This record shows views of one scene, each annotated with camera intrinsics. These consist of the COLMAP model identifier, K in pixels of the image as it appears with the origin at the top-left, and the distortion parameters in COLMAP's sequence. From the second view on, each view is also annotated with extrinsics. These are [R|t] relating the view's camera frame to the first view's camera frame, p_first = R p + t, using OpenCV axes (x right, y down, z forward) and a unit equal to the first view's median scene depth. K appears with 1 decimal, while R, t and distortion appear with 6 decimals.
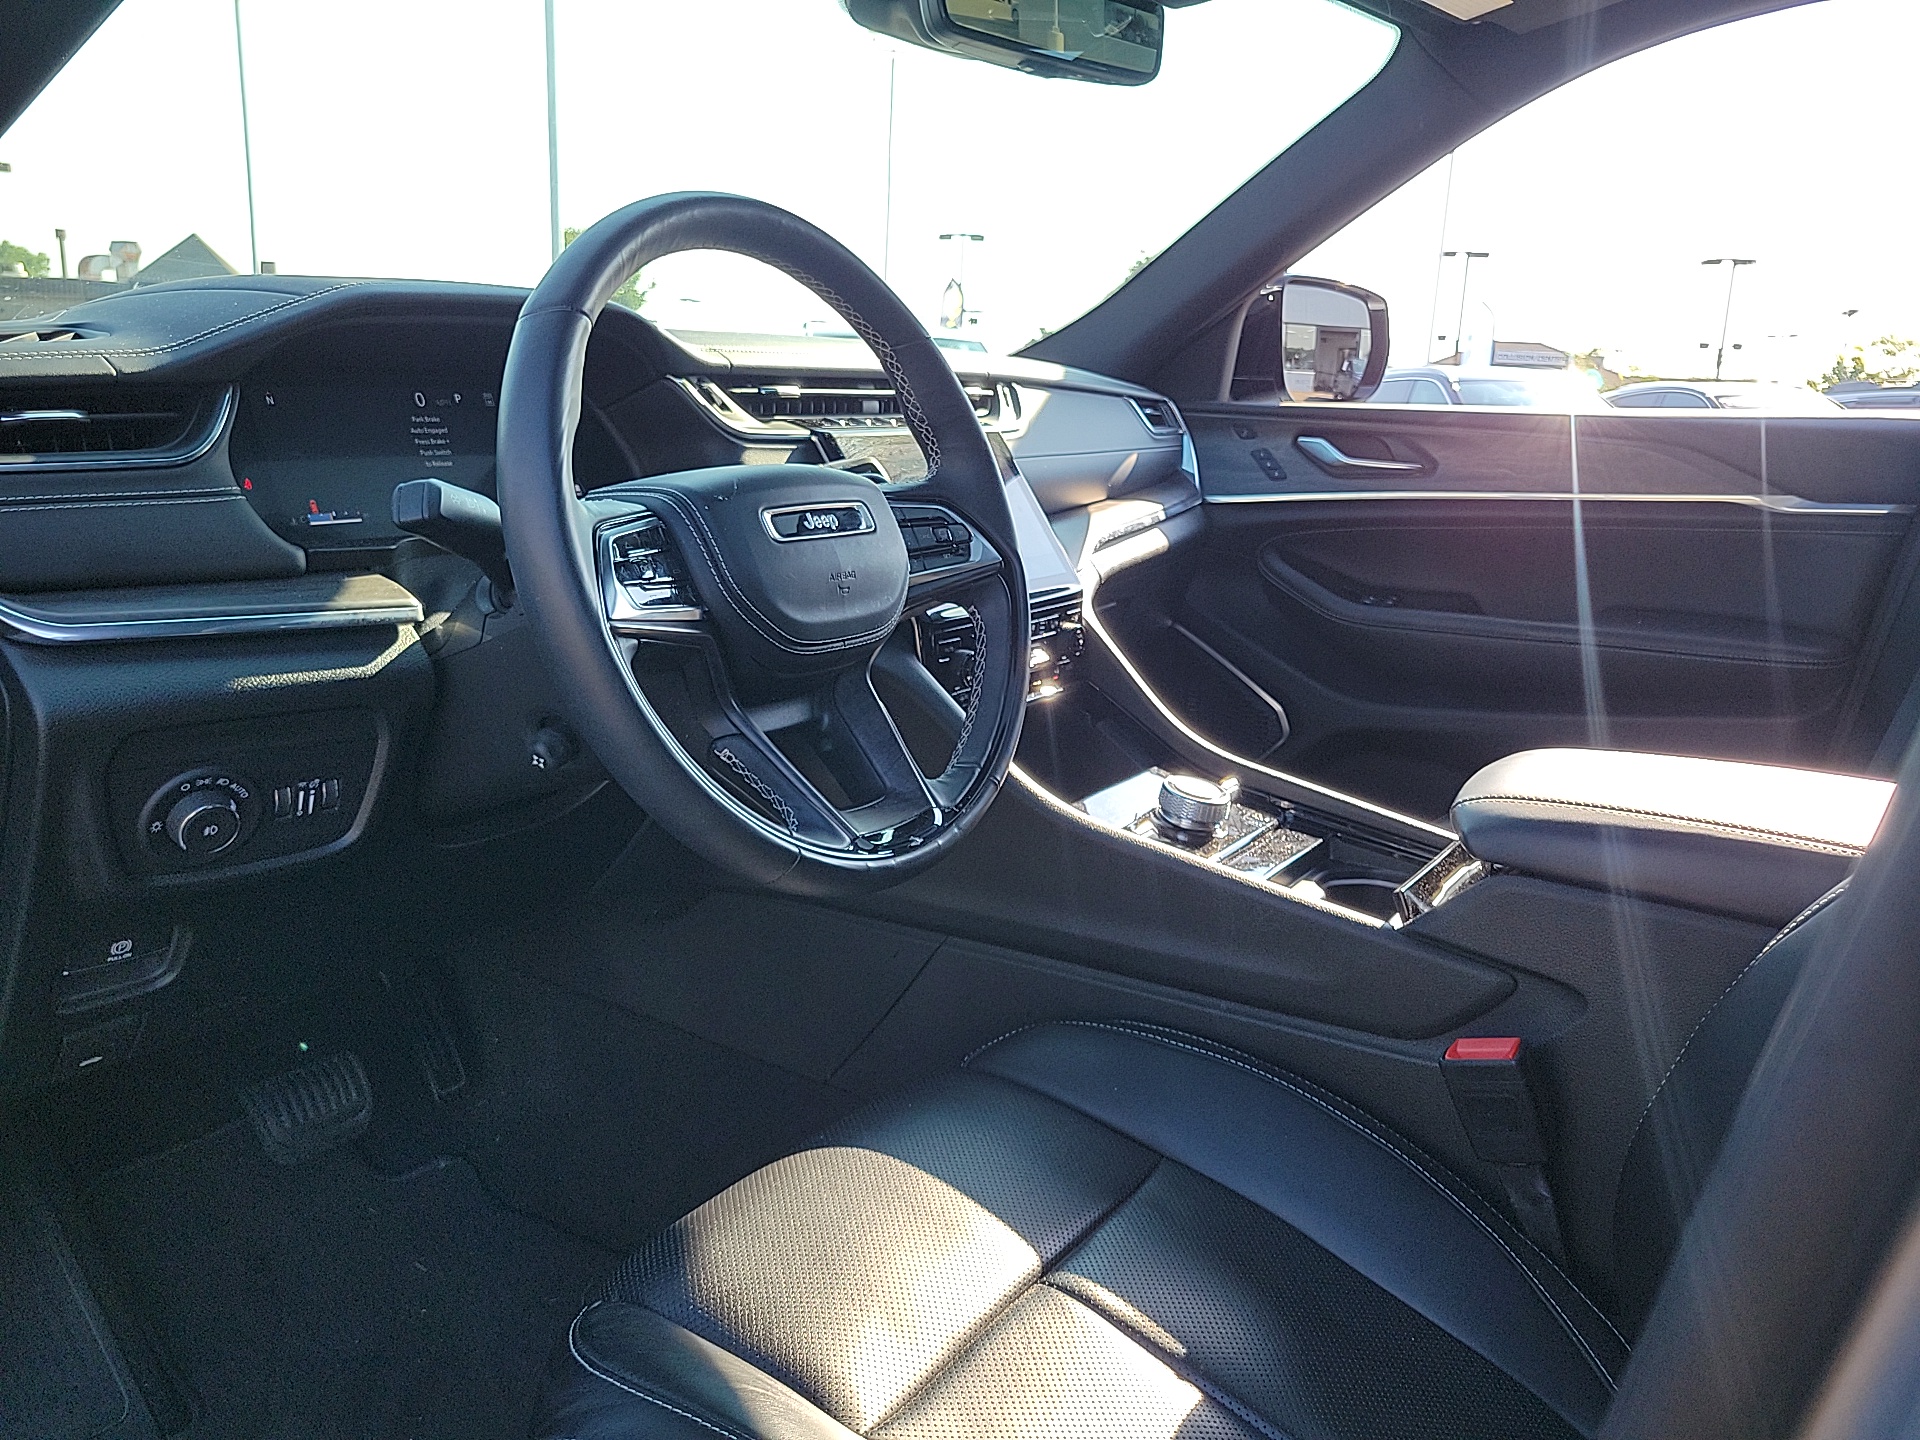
lens RADIAL K [[1474.9, 0, 961.9], [0, 1474.9, 706.1], [0, 0, 1]] dist [0.021938, -0.013935]
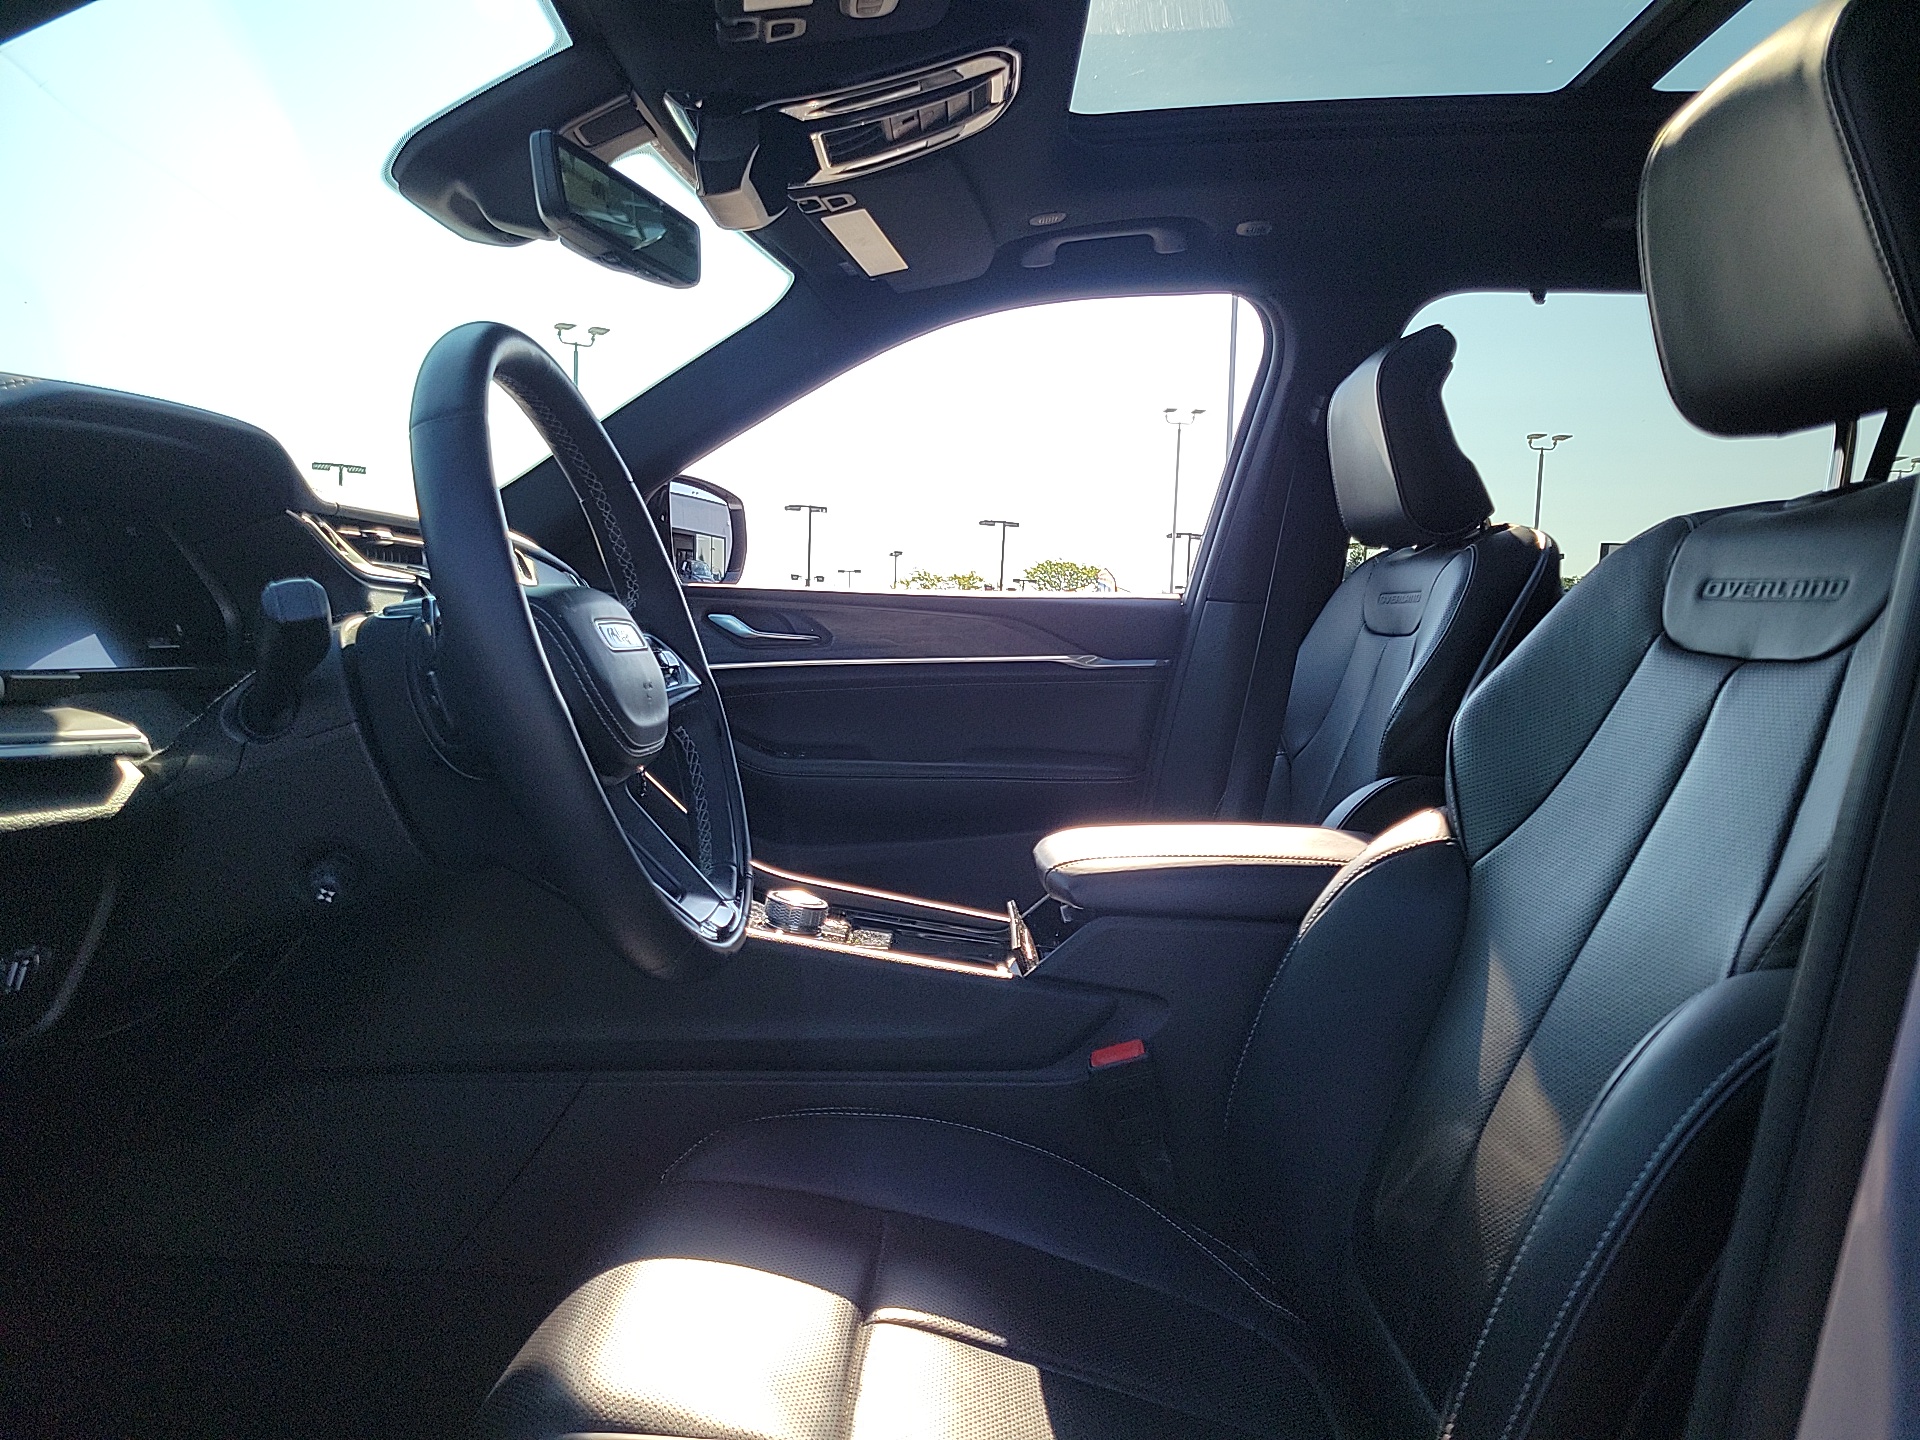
lens RADIAL K [[1464.7, 0, 970.6], [0, 1464.7, 707.3], [0, 0, 1]] dist [0.034709, -0.023682]
pose [[0.814529, -0.026274, 0.579528, -0.435133], [0.114370, 0.986641, -0.116016, 0.066176], [-0.568738, 0.160779, 0.806652, 0.012151]]
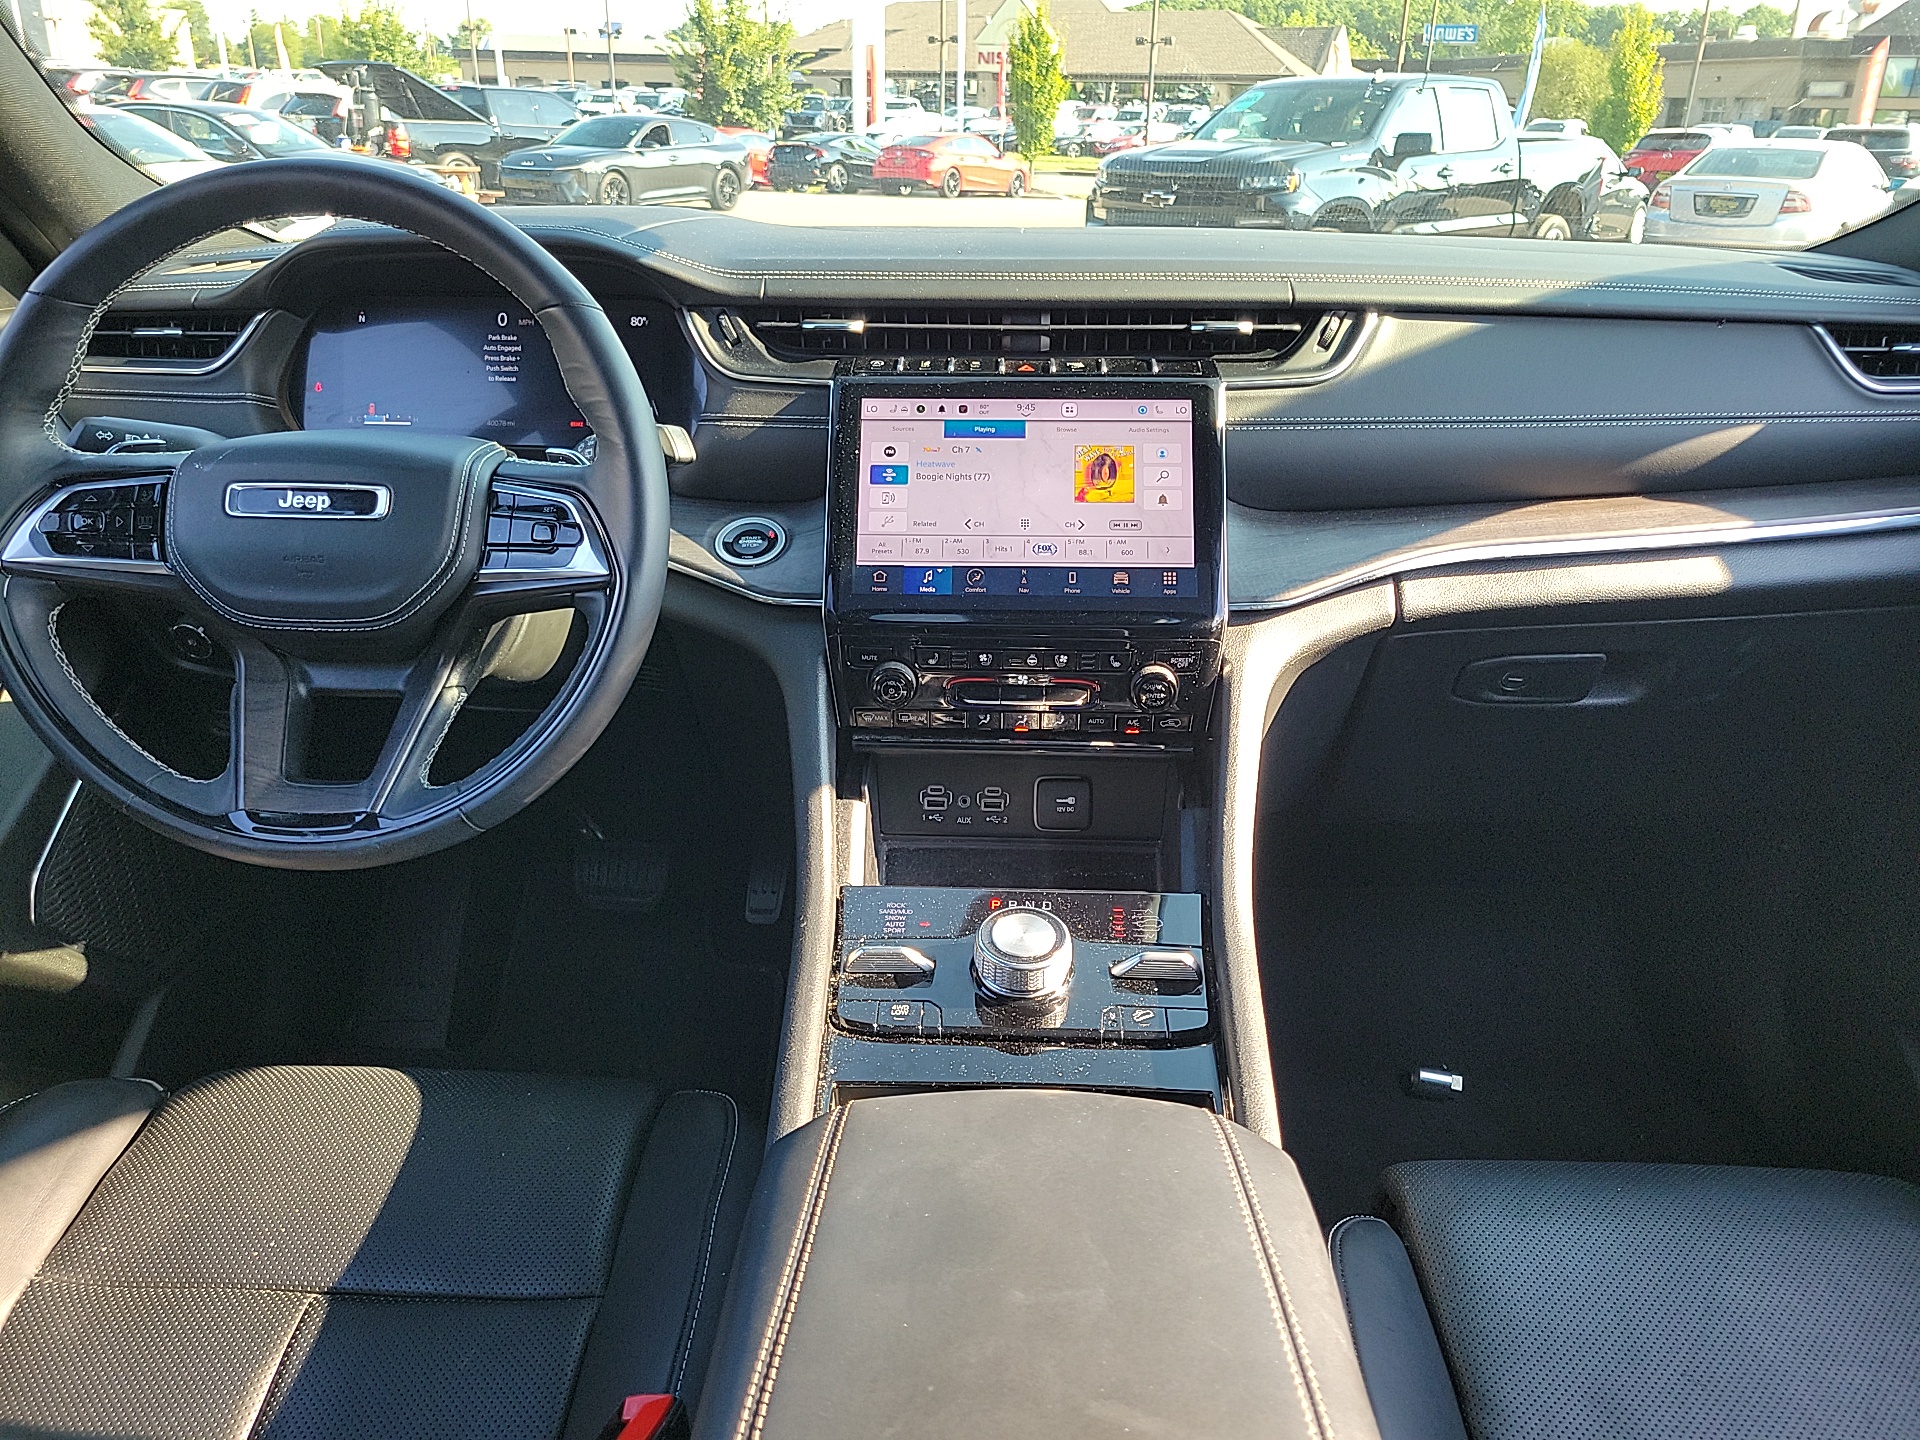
lens RADIAL K [[1454.4, 0, 967.4], [0, 1454.4, 721.9], [0, 0, 1]] dist [0.035430, -0.002809]
pose [[0.525980, 0.301776, -0.795158, 0.842660], [-0.174803, 0.953331, 0.246177, -0.264282], [0.832339, 0.009512, 0.554185, 0.714597]]
